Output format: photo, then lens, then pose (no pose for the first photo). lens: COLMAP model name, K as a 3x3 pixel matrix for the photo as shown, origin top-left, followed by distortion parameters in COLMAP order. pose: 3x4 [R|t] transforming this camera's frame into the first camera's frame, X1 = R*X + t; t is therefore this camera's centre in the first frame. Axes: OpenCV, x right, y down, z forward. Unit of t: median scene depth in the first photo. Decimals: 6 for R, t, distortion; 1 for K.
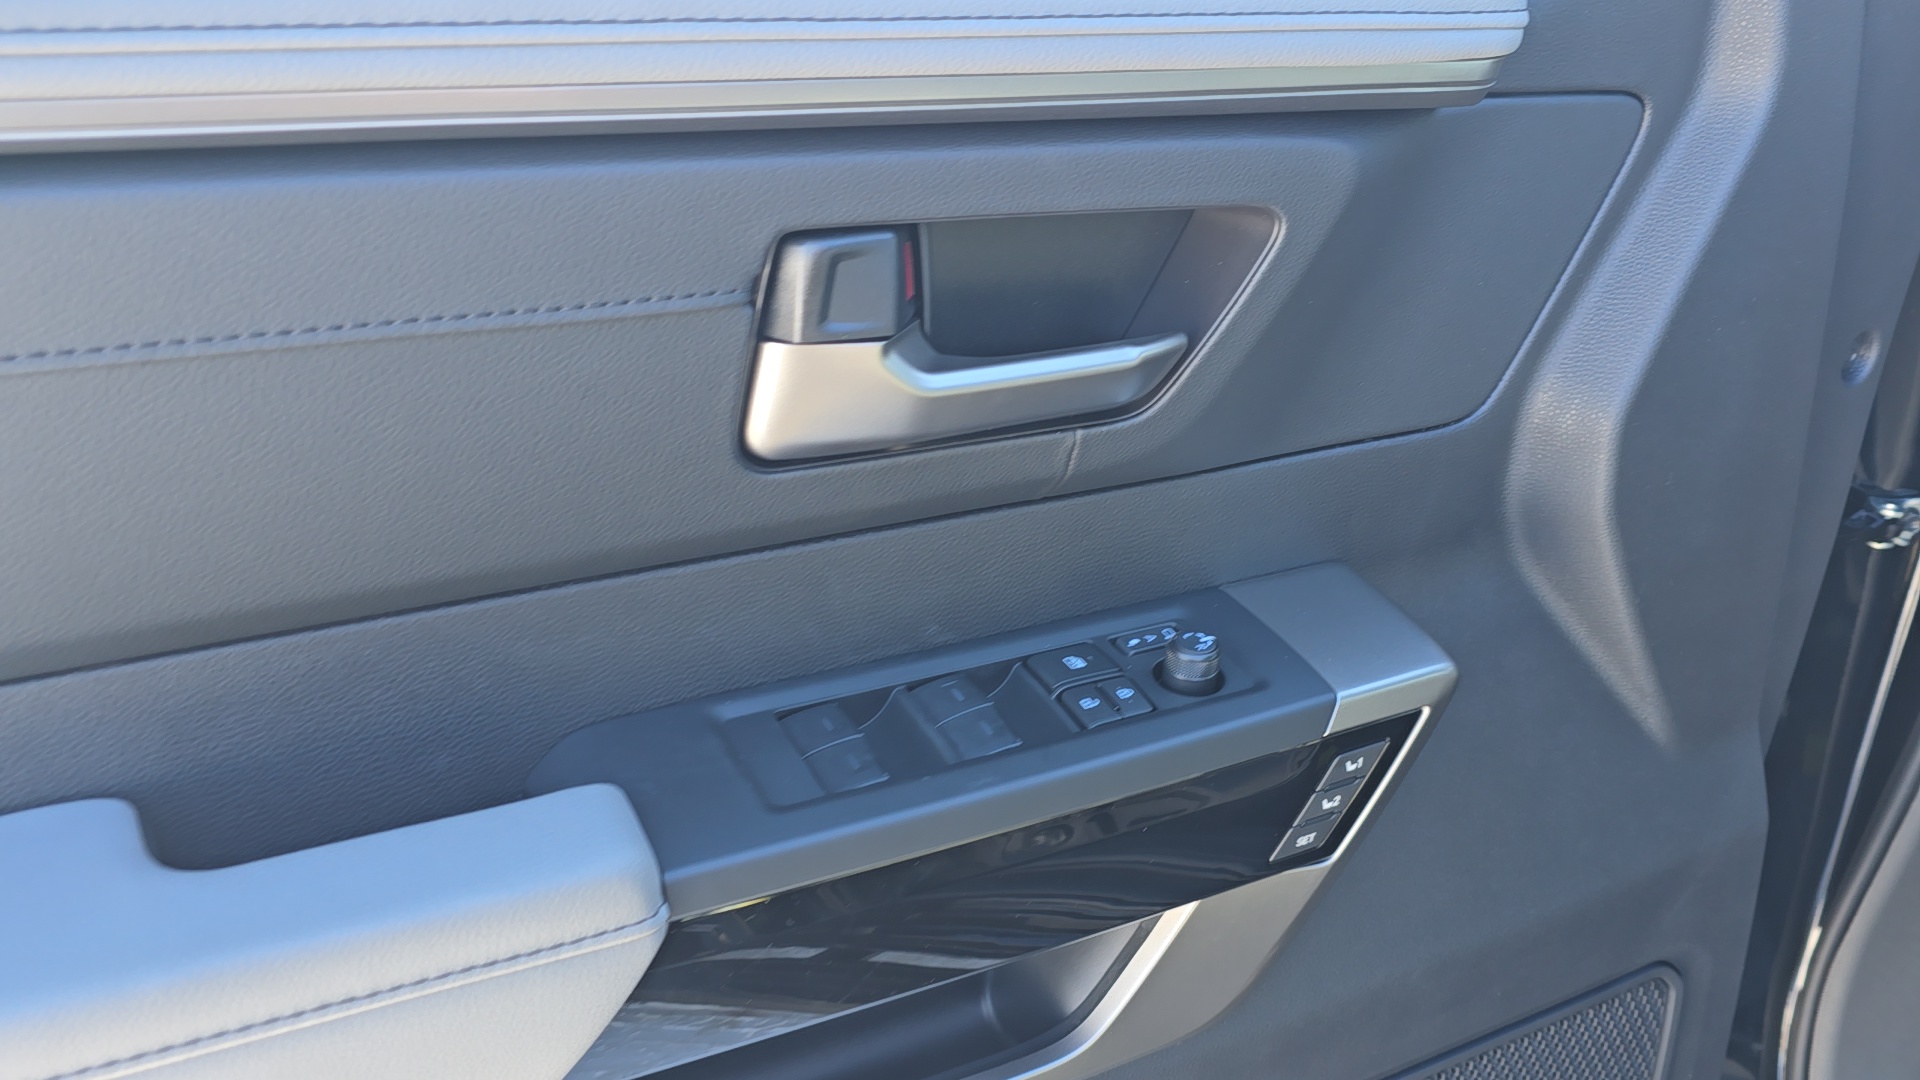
lens RADIAL K [[1604.0, 0, 966.5], [0, 1604.0, 528.2], [0, 0, 1]] dist [-0.013099, 0.022004]
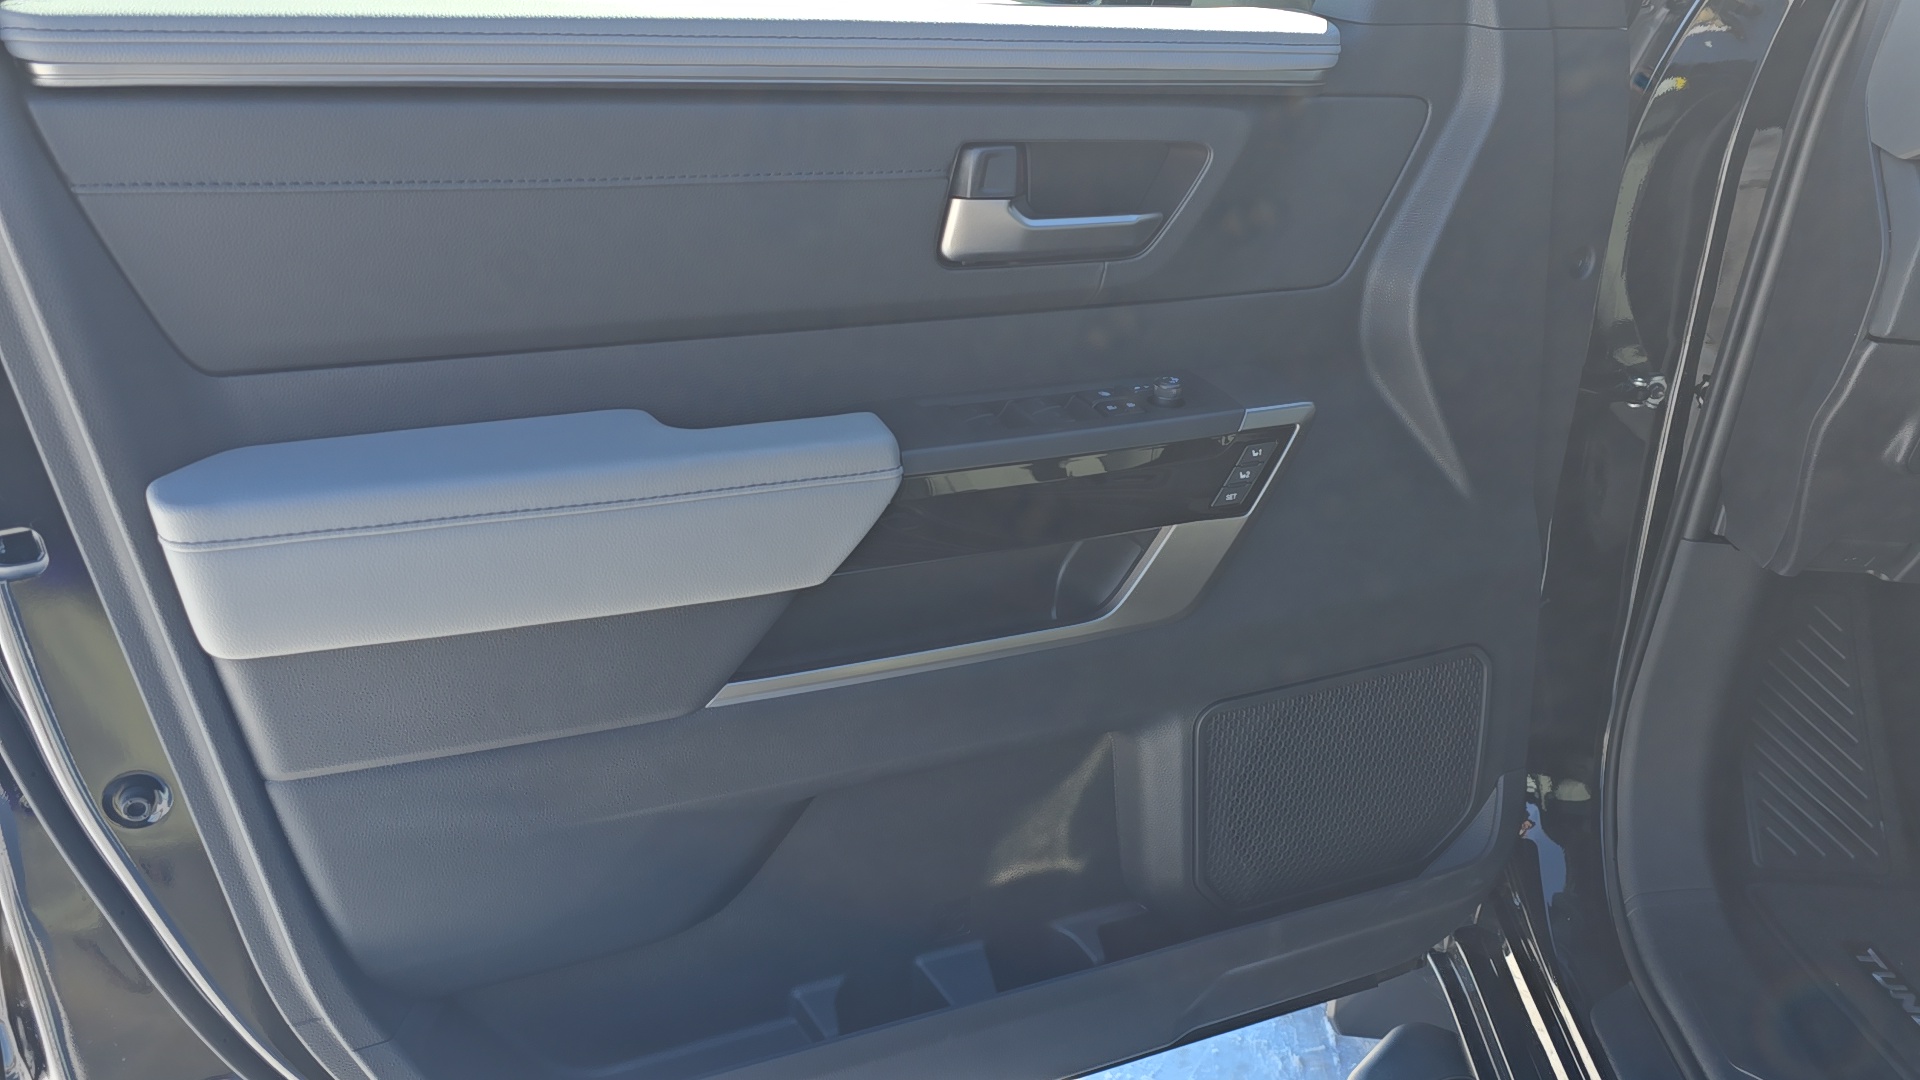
lens RADIAL K [[1604.0, 0, 974.8], [0, 1604.0, 534.6], [0, 0, 1]] dist [-0.013099, 0.022004]
pose [[0.999650, 0.005936, -0.025794, -0.034954], [-0.007436, 0.998262, -0.058455, 0.374837], [0.025403, 0.058627, 0.997957, -0.887885]]
